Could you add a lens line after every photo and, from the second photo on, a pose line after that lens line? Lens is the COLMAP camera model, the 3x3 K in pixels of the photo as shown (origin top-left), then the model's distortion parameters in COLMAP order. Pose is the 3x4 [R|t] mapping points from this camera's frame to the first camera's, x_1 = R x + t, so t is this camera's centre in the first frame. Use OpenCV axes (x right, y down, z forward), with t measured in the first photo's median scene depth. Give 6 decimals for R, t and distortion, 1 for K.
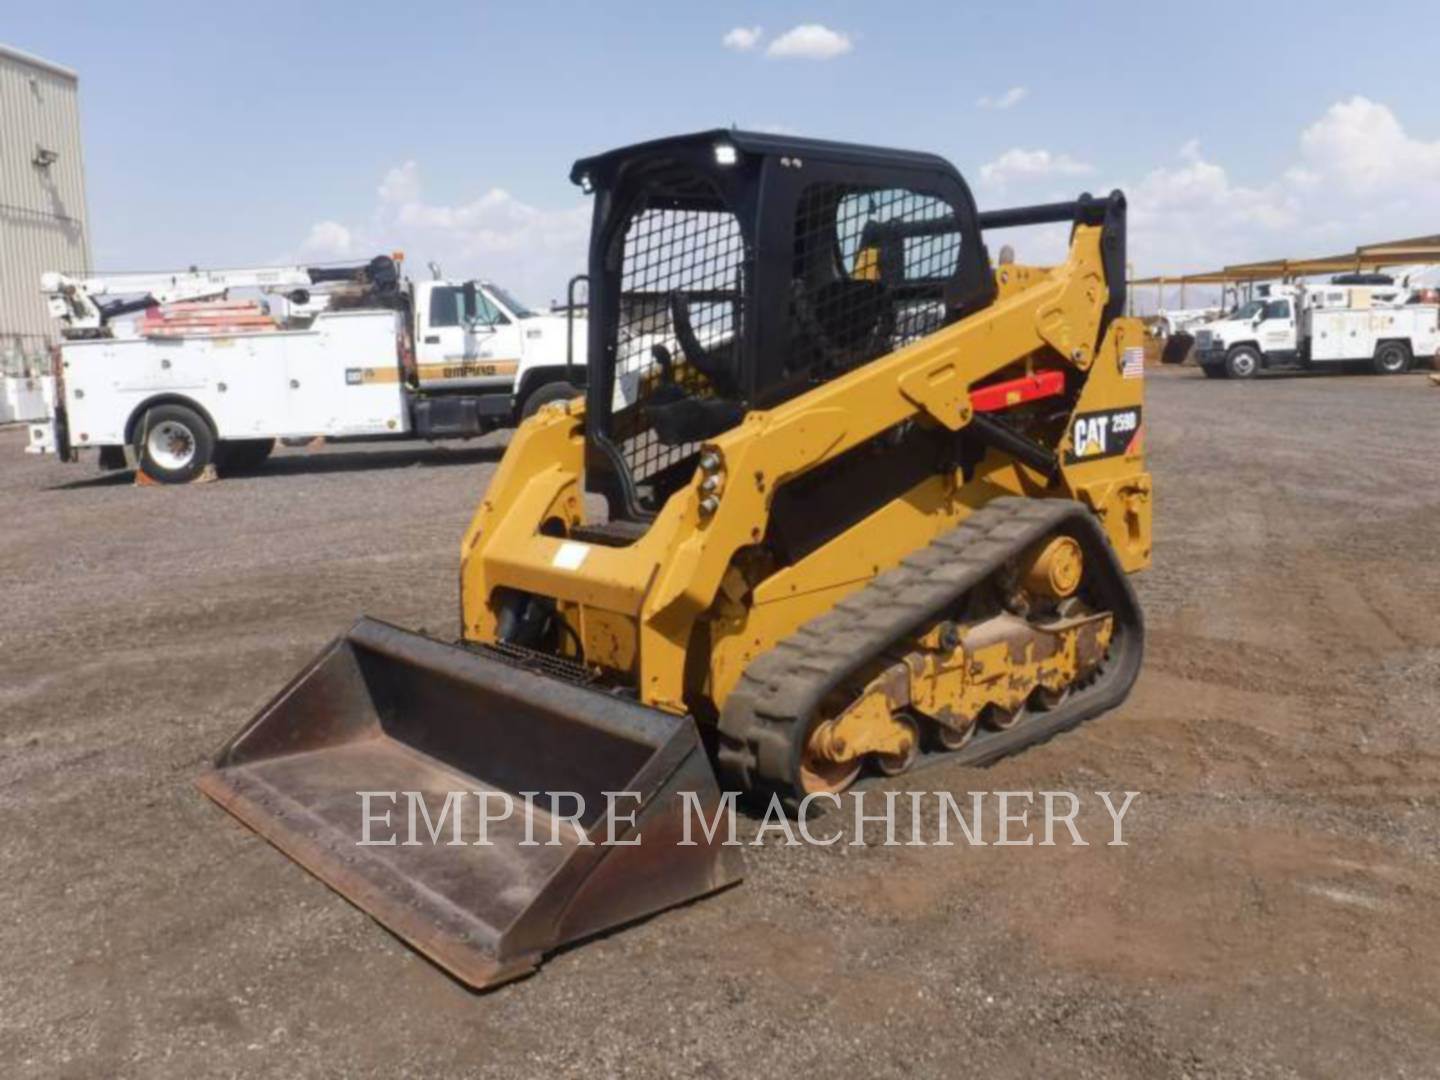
lens RADIAL K [[1191.7, 0, 750.8], [0, 1191.7, 534.1], [0, 0, 1]] dist [-0.009580, -0.001200]
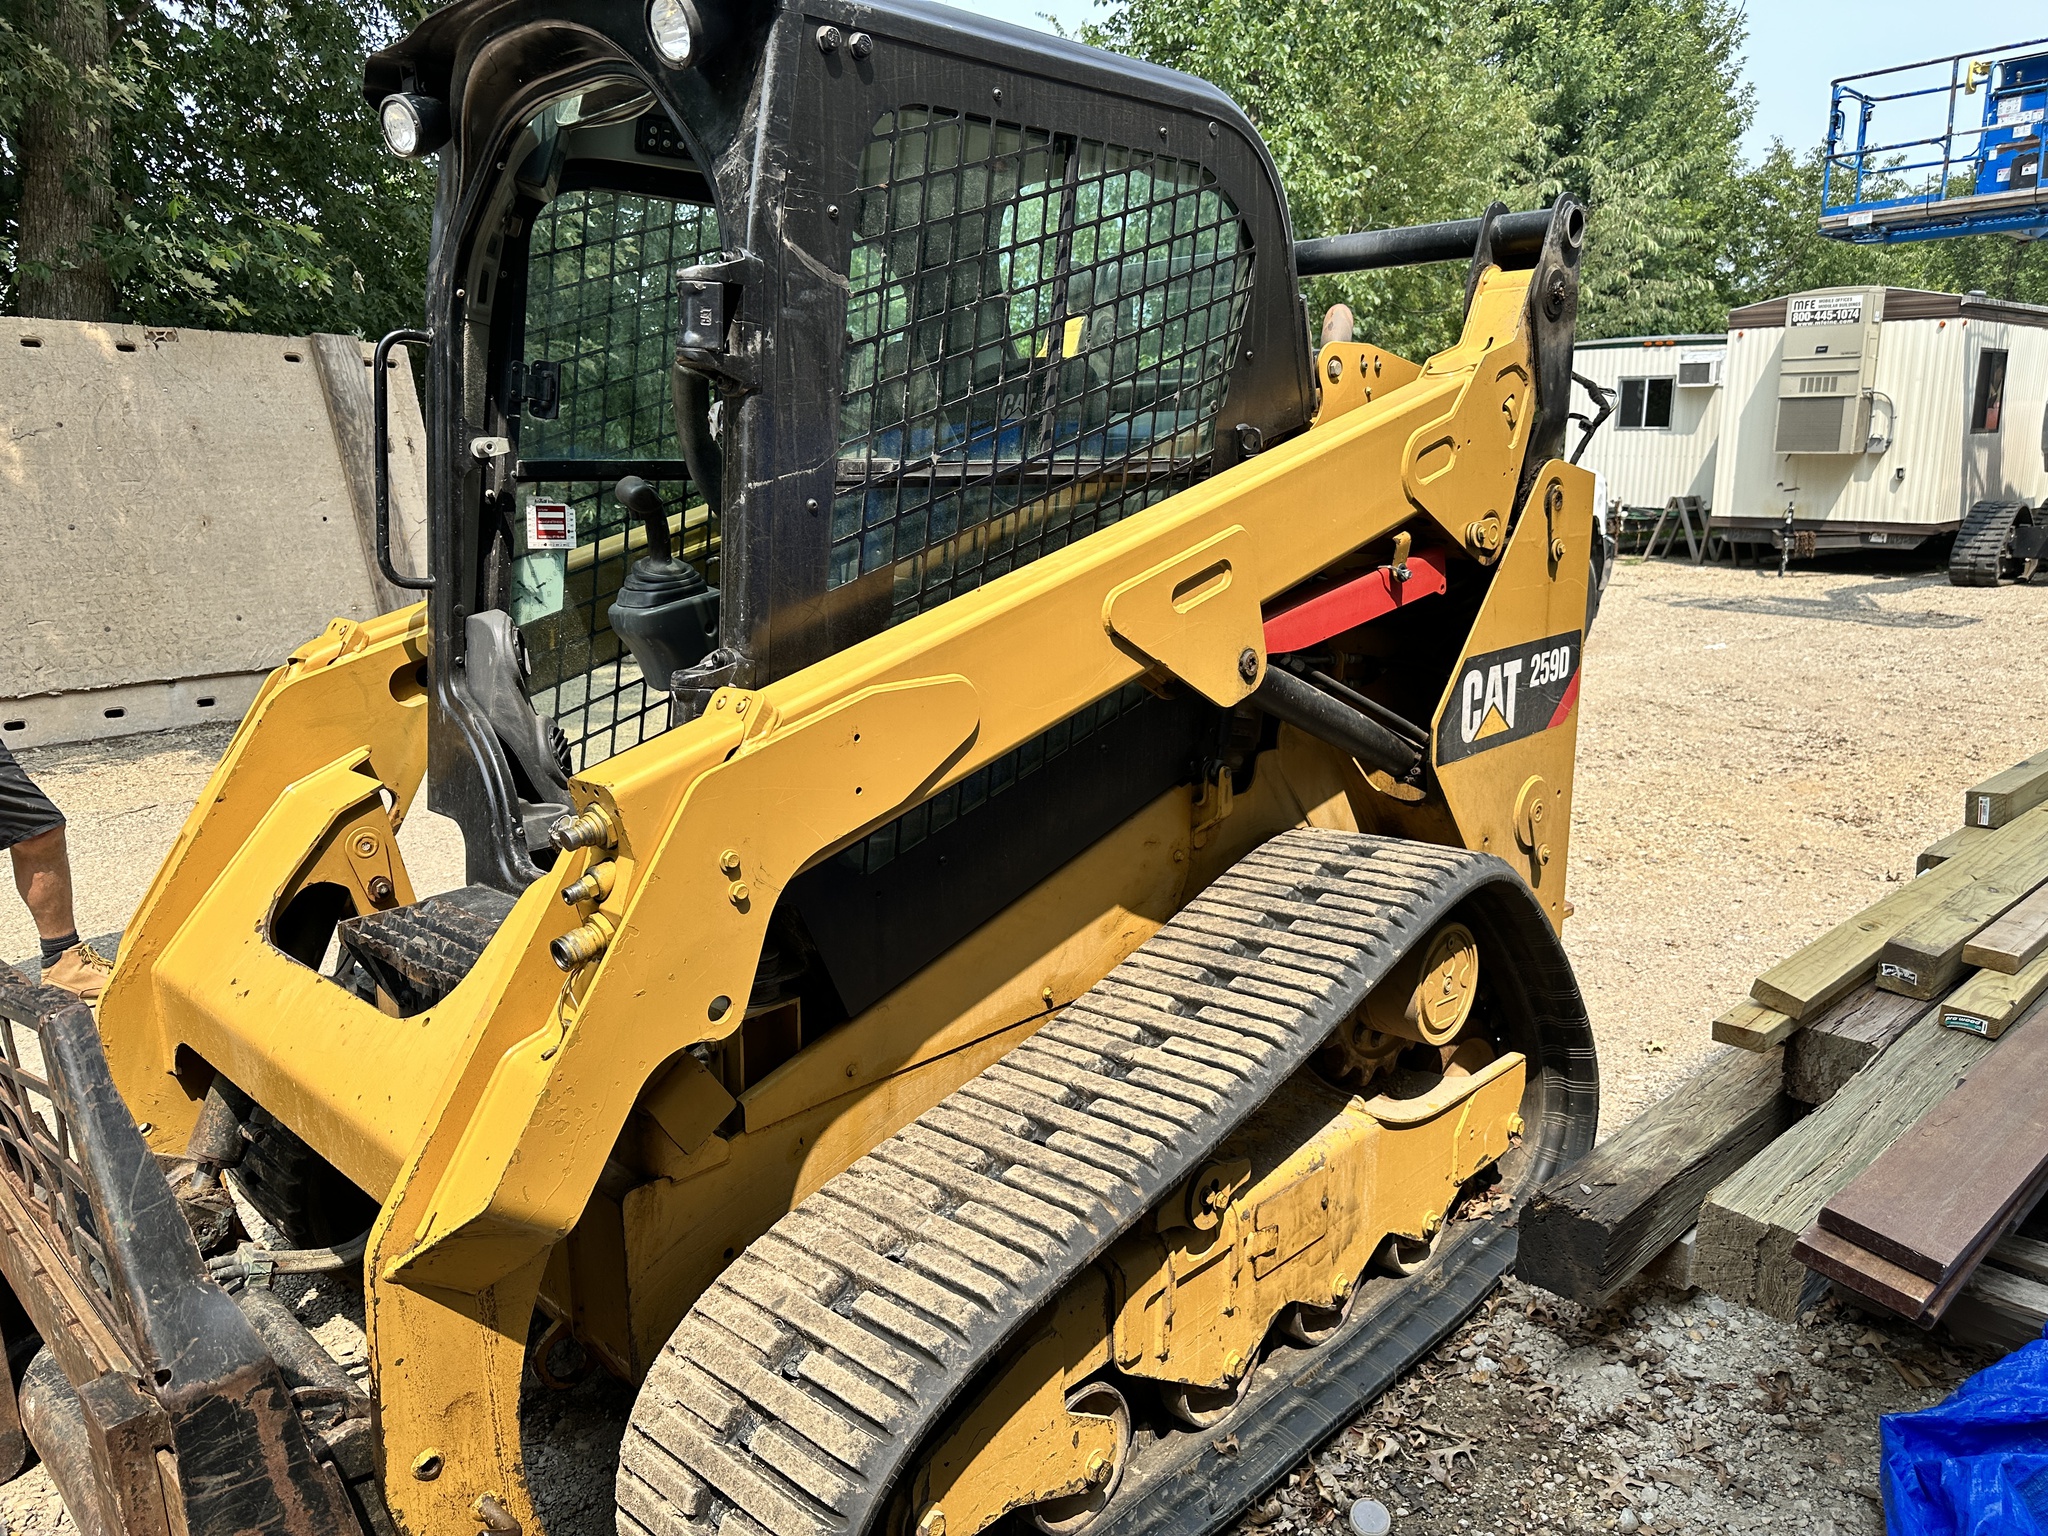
lens RADIAL K [[1471.7, 0, 1024.0], [0, 1471.7, 768.0], [0, 0, 1]] dist [0.060680, 0.000186]
pose [[0.998051, 0.012945, 0.061052, 0.058857], [-0.015077, 0.999288, 0.034600, -0.079411], [-0.060560, -0.035453, 0.997535, 0.431374]]
